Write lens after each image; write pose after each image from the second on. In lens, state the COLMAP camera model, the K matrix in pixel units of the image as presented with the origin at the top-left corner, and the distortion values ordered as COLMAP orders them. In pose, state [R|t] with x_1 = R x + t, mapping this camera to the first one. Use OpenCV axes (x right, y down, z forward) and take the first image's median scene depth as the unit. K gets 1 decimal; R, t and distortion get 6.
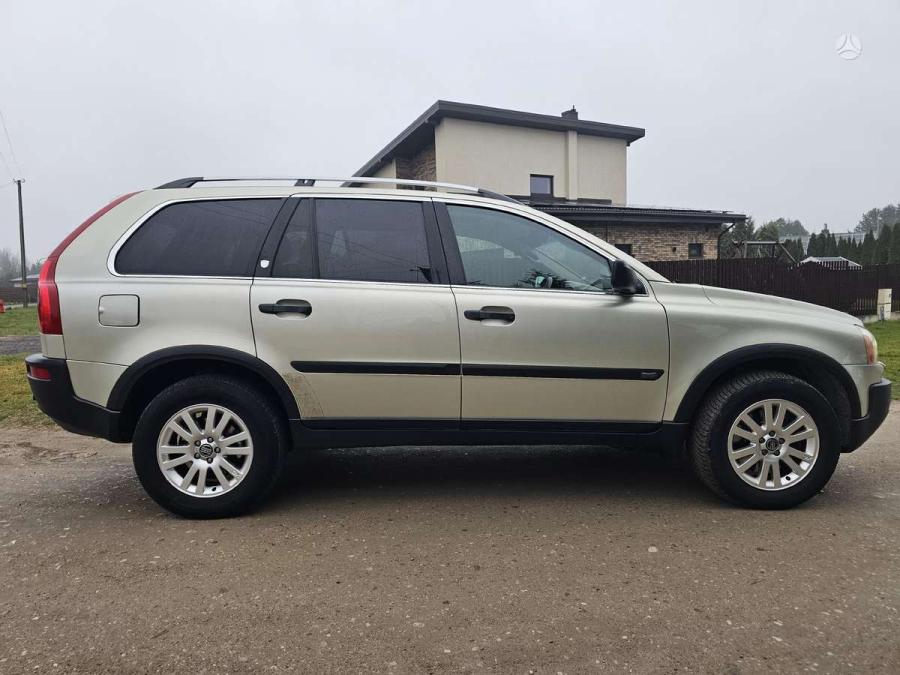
lens RADIAL K [[592.3, 0, 443.0], [0, 592.3, 336.0], [0, 0, 1]] dist [0.041101, -0.027579]
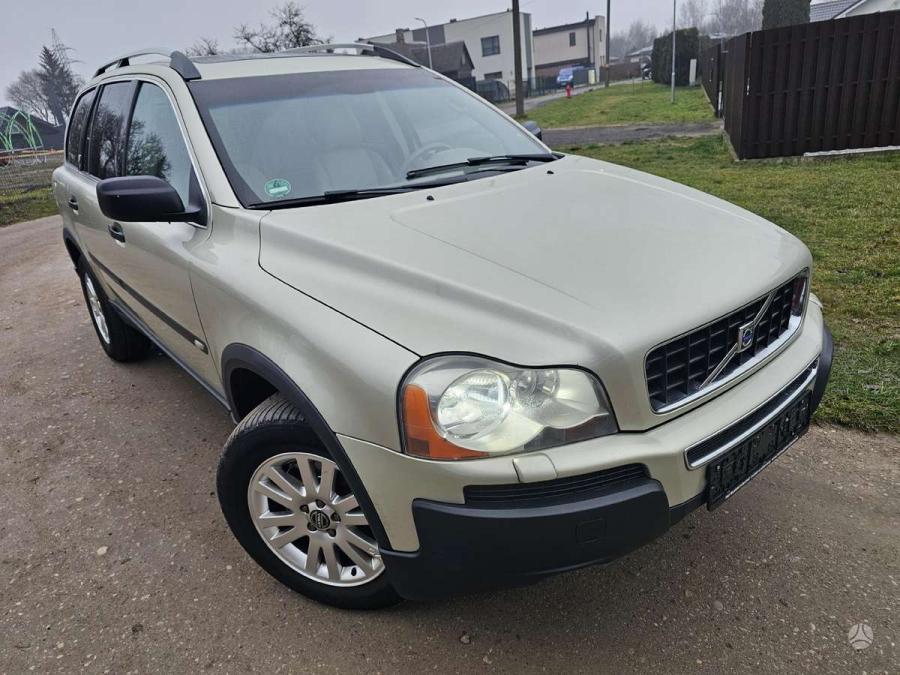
lens RADIAL K [[593.8, 0, 437.6], [0, 593.8, 338.8], [0, 0, 1]] dist [0.020634, -0.003738]
pose [[0.605113, 0.259133, -0.752787, 1.029169], [0.030492, 0.937309, 0.347162, -0.172618], [0.795556, -0.233026, 0.559276, 0.825812]]
